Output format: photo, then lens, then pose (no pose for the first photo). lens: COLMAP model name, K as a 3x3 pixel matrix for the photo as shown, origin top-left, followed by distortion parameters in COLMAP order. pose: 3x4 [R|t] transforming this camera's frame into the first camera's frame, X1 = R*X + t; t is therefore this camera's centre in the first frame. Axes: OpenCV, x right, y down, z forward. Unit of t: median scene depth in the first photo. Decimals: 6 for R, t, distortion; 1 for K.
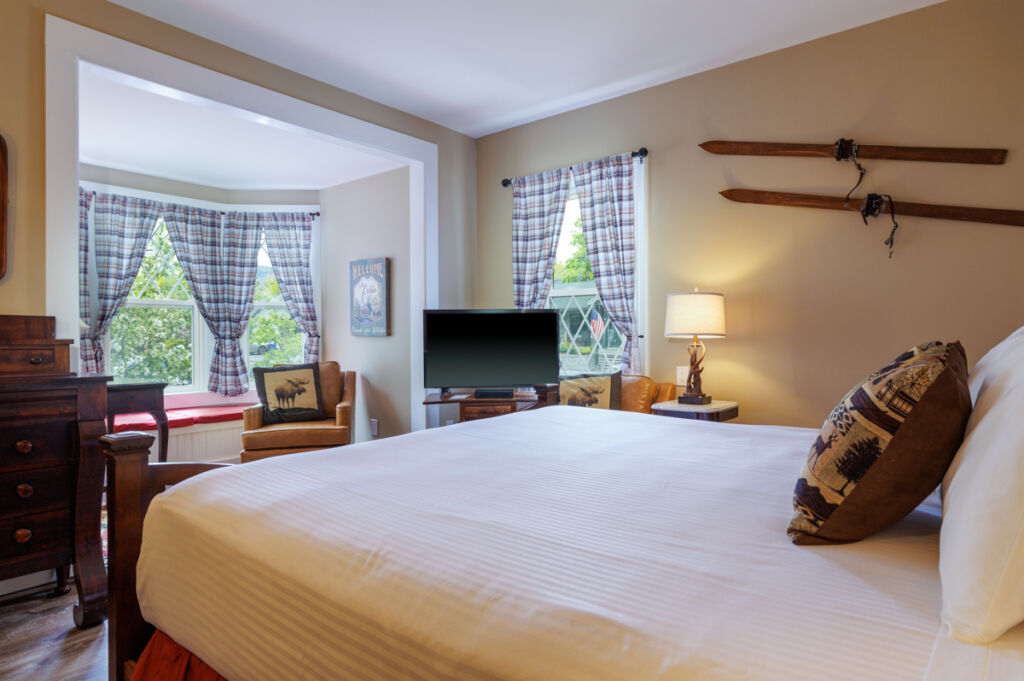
lens RADIAL K [[605.7, 0, 503.6], [0, 605.7, 344.3], [0, 0, 1]] dist [-0.005040, -0.001448]
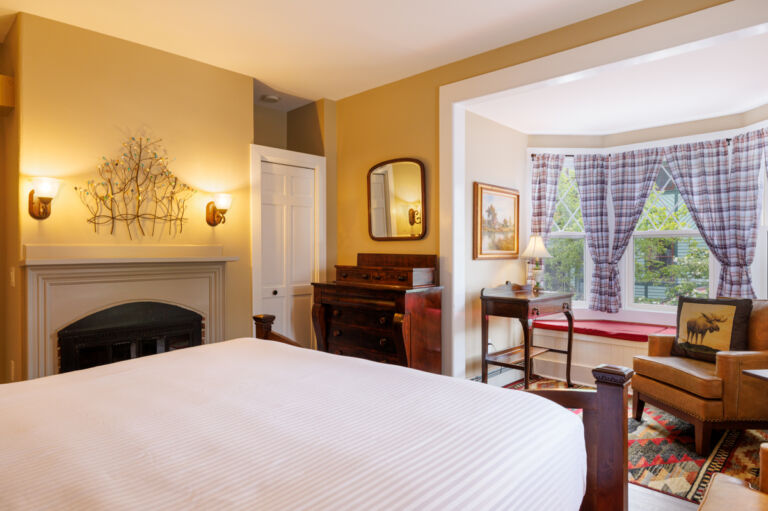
lens RADIAL K [[454.3, 0, 375.9], [0, 454.3, 250.2], [0, 0, 1]] dist [-0.005040, -0.001448]
pose [[-0.068108, 0.003364, -0.997672, 0.320050], [-0.009475, 0.999947, 0.004018, -0.032394], [0.997633, 0.009727, -0.068072, 0.471491]]
